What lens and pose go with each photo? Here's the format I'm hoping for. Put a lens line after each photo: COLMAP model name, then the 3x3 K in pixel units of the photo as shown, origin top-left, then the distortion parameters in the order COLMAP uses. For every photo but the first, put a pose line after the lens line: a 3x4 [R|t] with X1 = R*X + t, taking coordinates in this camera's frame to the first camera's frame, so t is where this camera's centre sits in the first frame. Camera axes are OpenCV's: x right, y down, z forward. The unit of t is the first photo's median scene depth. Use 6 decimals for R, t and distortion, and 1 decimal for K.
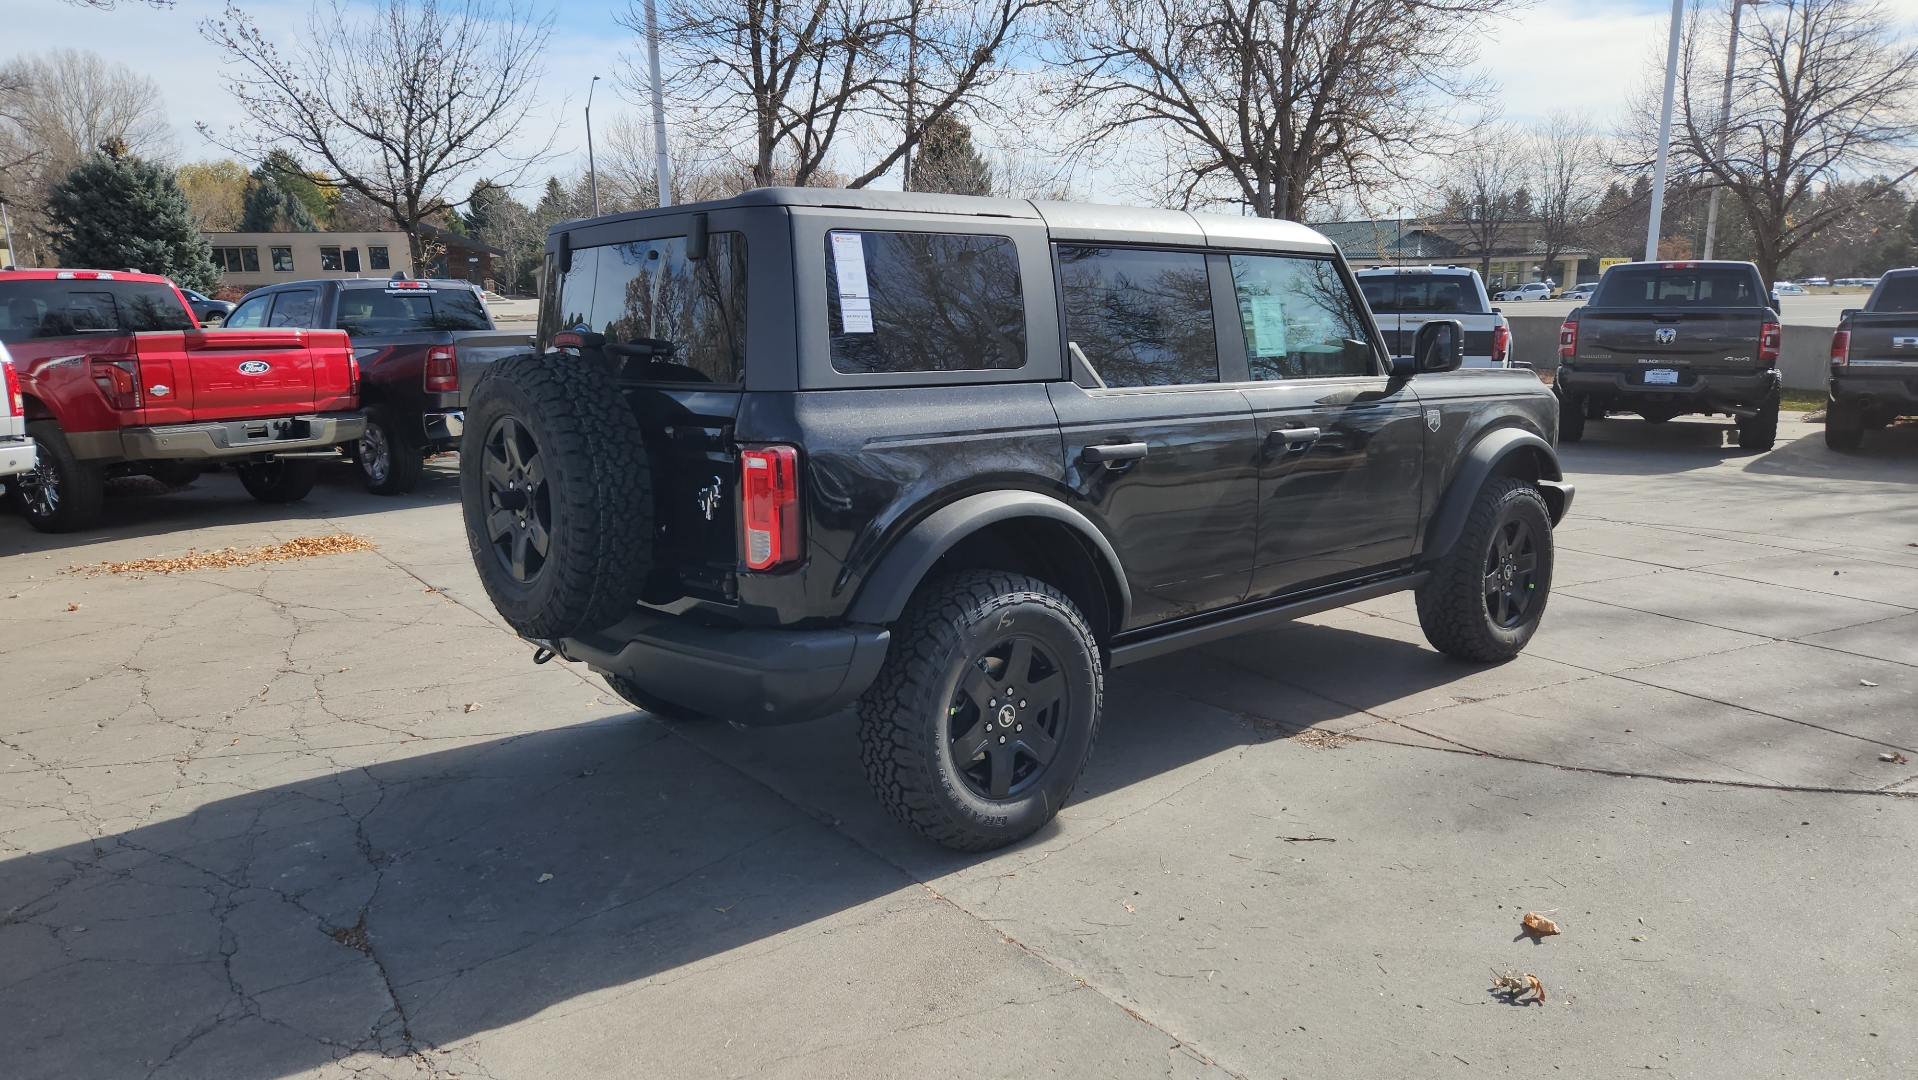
lens RADIAL K [[1283.1, 0, 922.1], [0, 1283.1, 547.2], [0, 0, 1]] dist [0.066742, -0.051375]
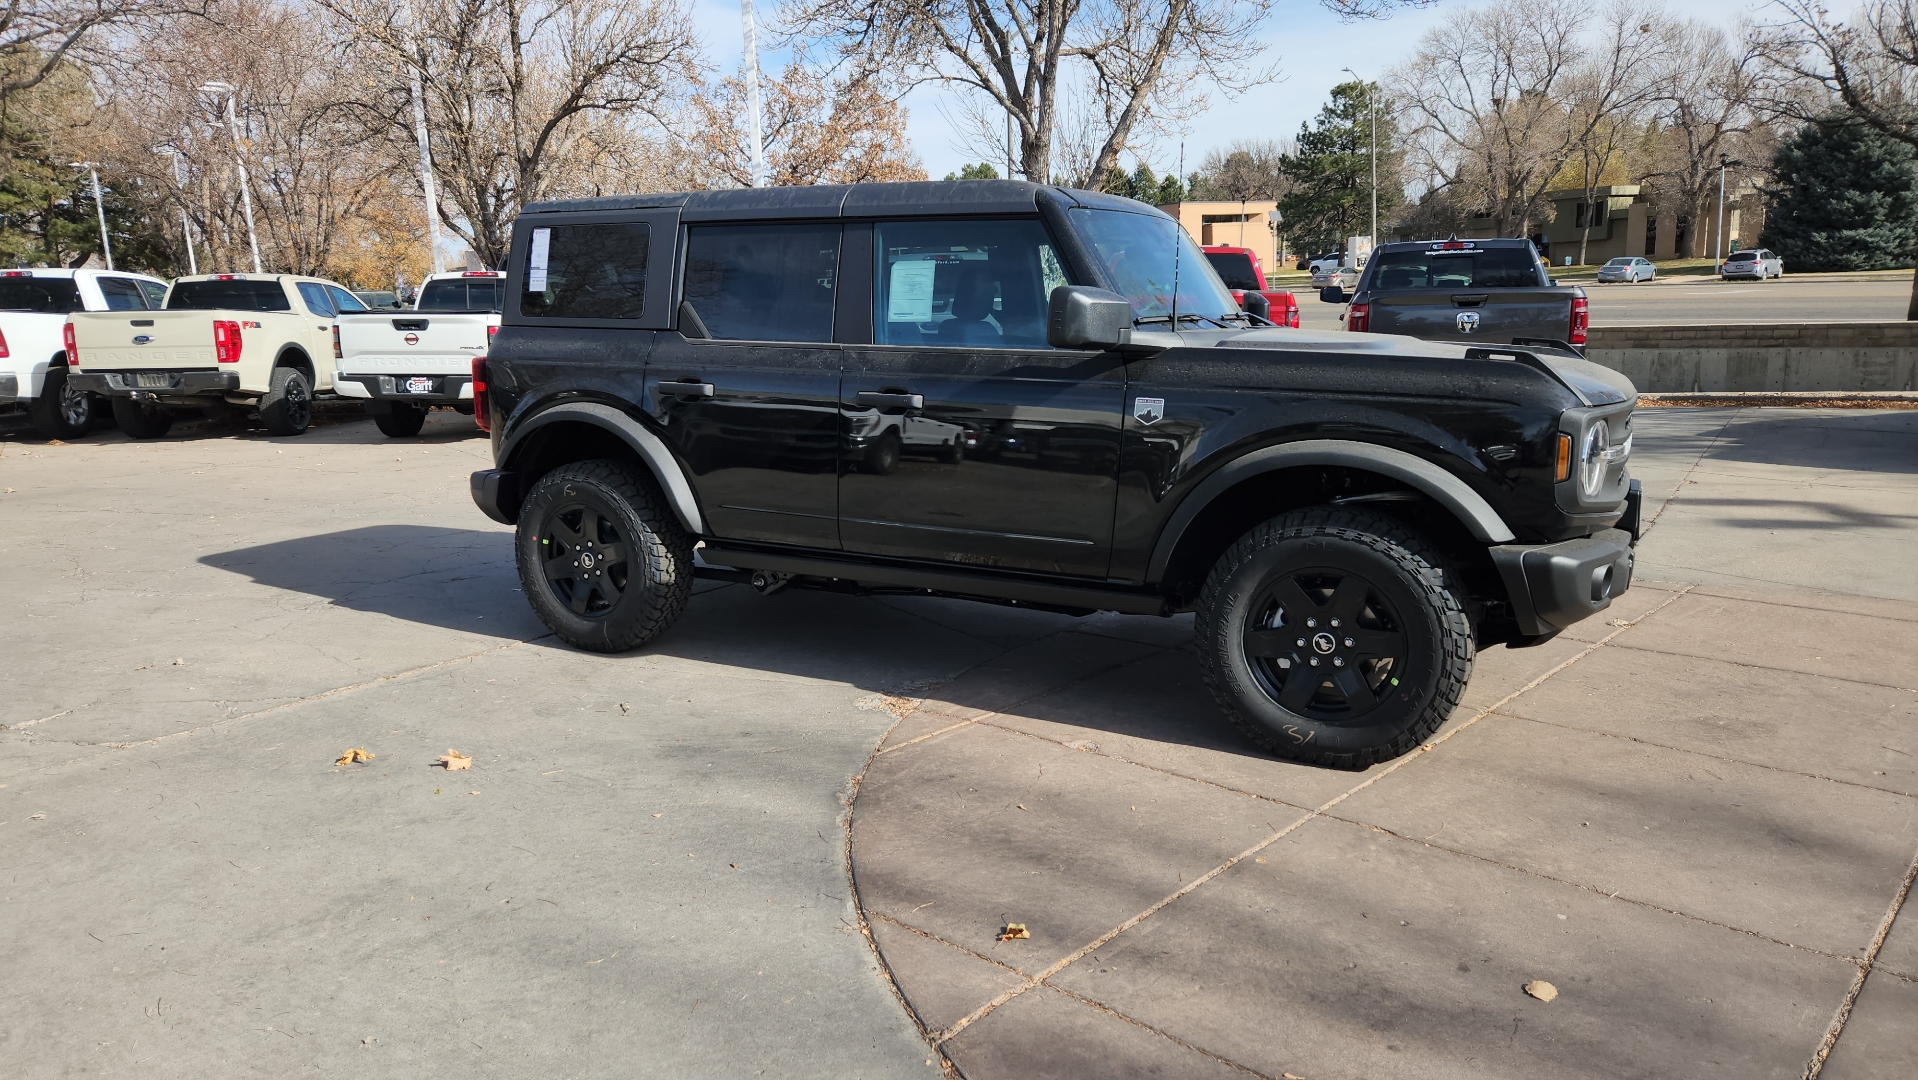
lens RADIAL K [[1283.1, 0, 925.0], [0, 1283.1, 554.6], [0, 0, 1]] dist [0.066742, -0.051375]
pose [[0.360952, 0.192274, -0.912548, 1.072622], [-0.159016, 0.976875, 0.142931, -0.100208], [0.918928, 0.093518, 0.383179, 0.558949]]
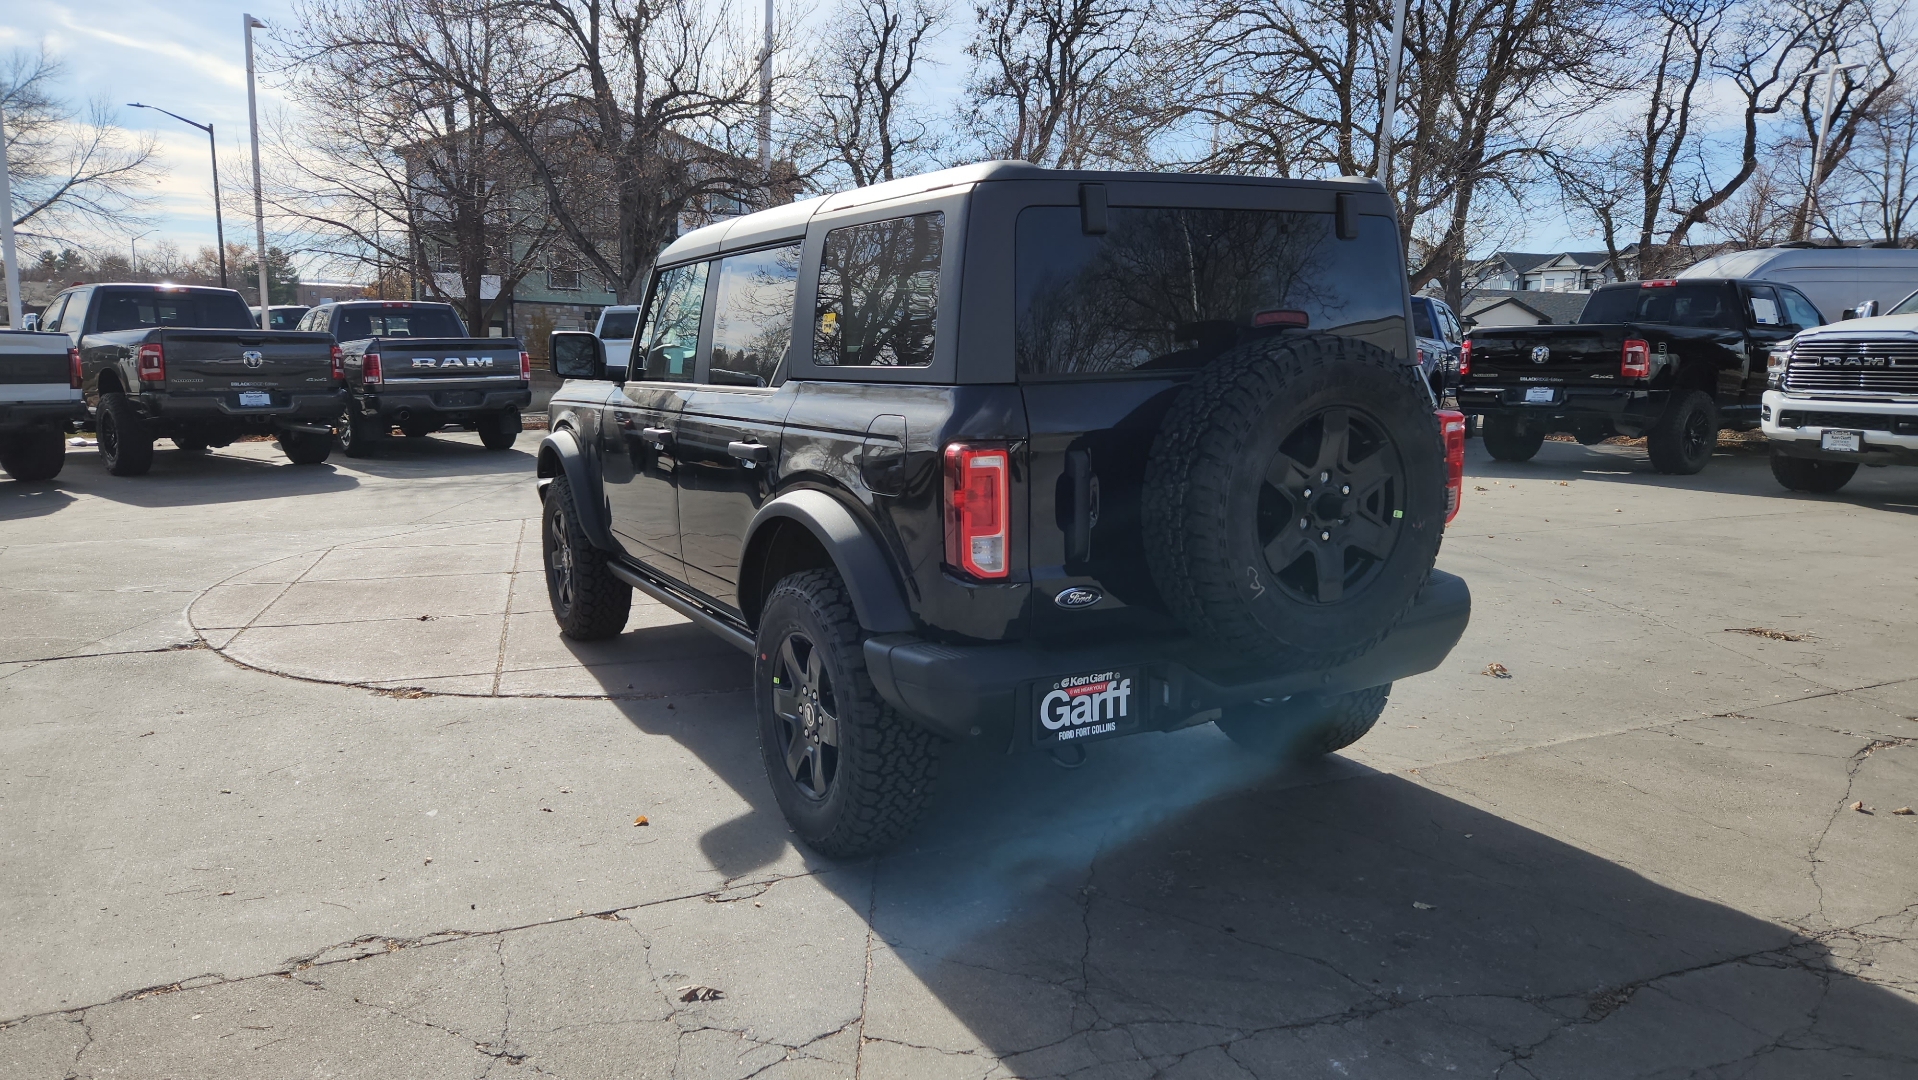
lens RADIAL K [[1282.2, 0, 932.7], [0, 1282.2, 536.5], [0, 0, 1]] dist [0.070124, -0.054896]
pose [[0.204315, -0.141031, 0.968693, -0.822612], [0.175380, 0.978830, 0.105516, -0.106002], [-0.963067, 0.148331, 0.224724, 0.738738]]
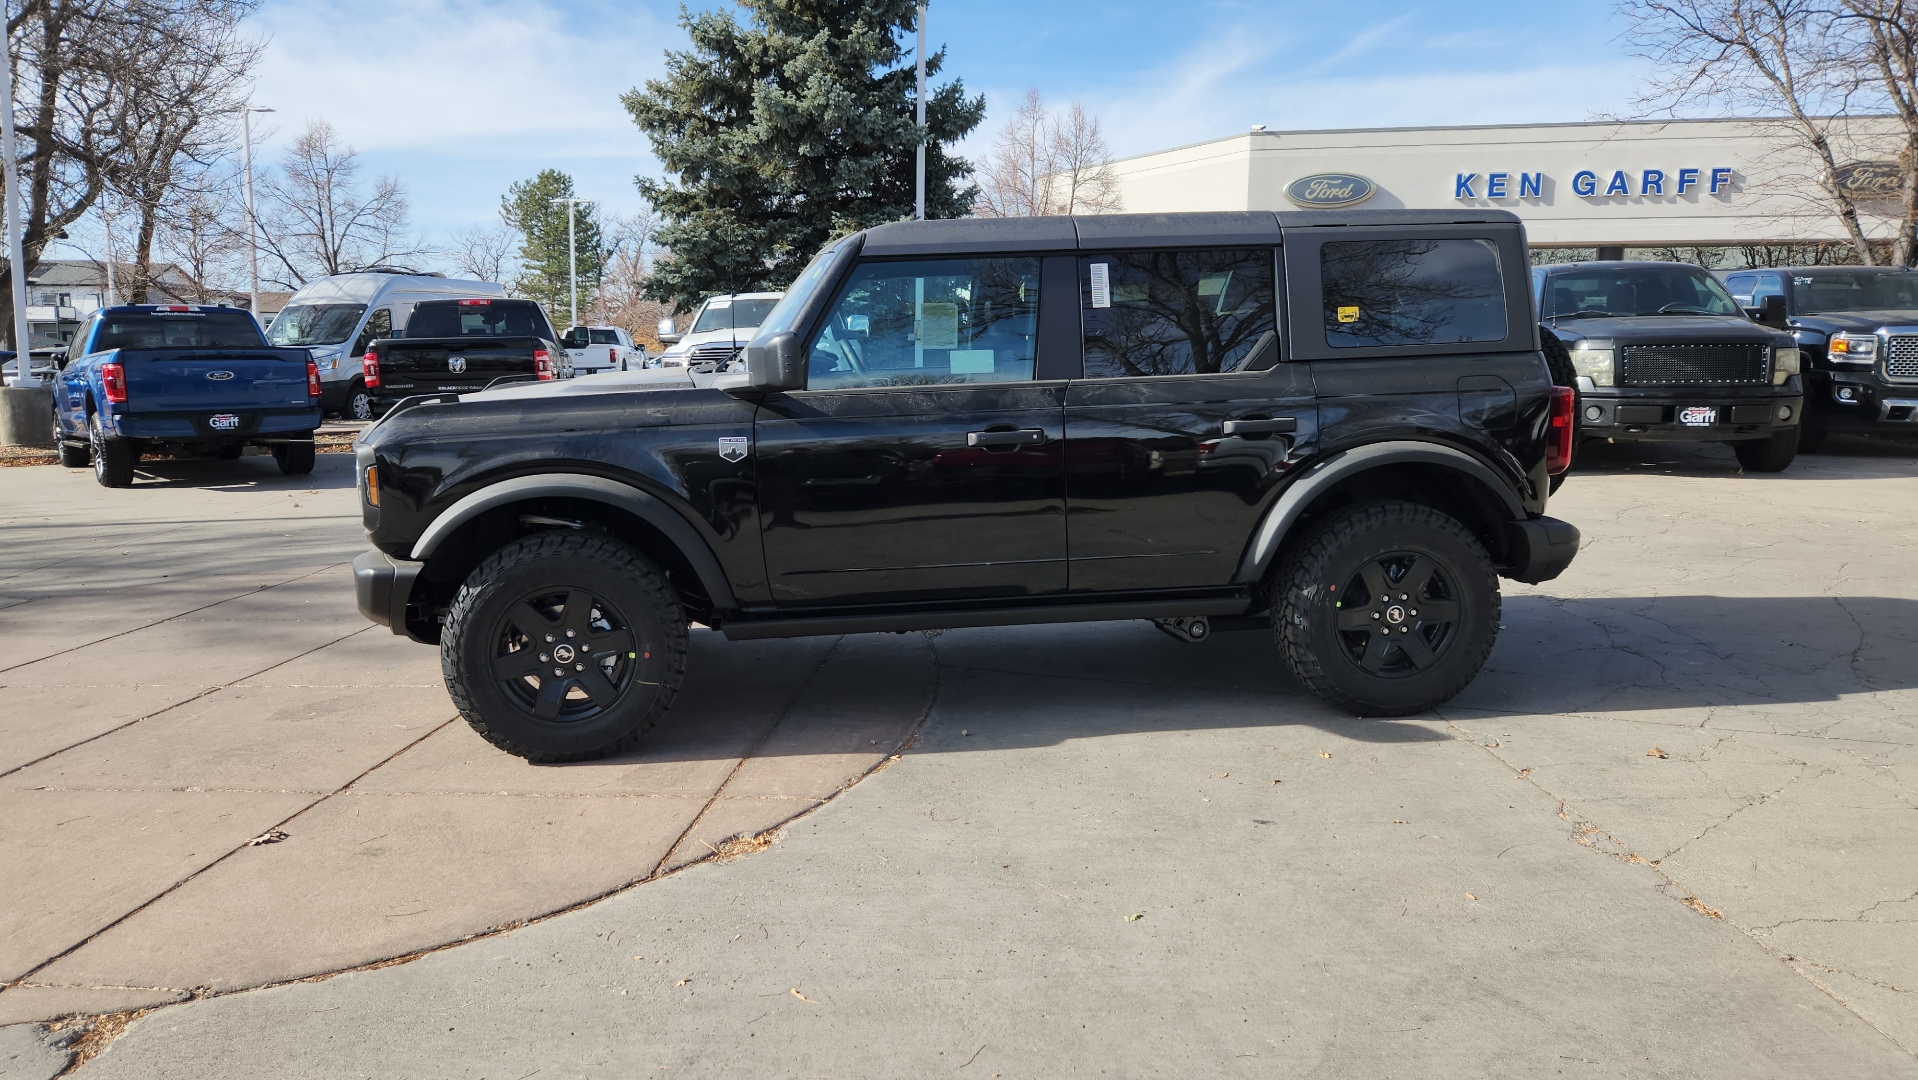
lens RADIAL K [[1282.2, 0, 927.3], [0, 1282.2, 531.2], [0, 0, 1]] dist [0.070124, -0.054896]
pose [[-0.832868, -0.056177, 0.550614, -0.403864], [0.126485, 0.949190, 0.288166, -0.308601], [-0.538826, 0.309648, -0.783444, 1.839376]]
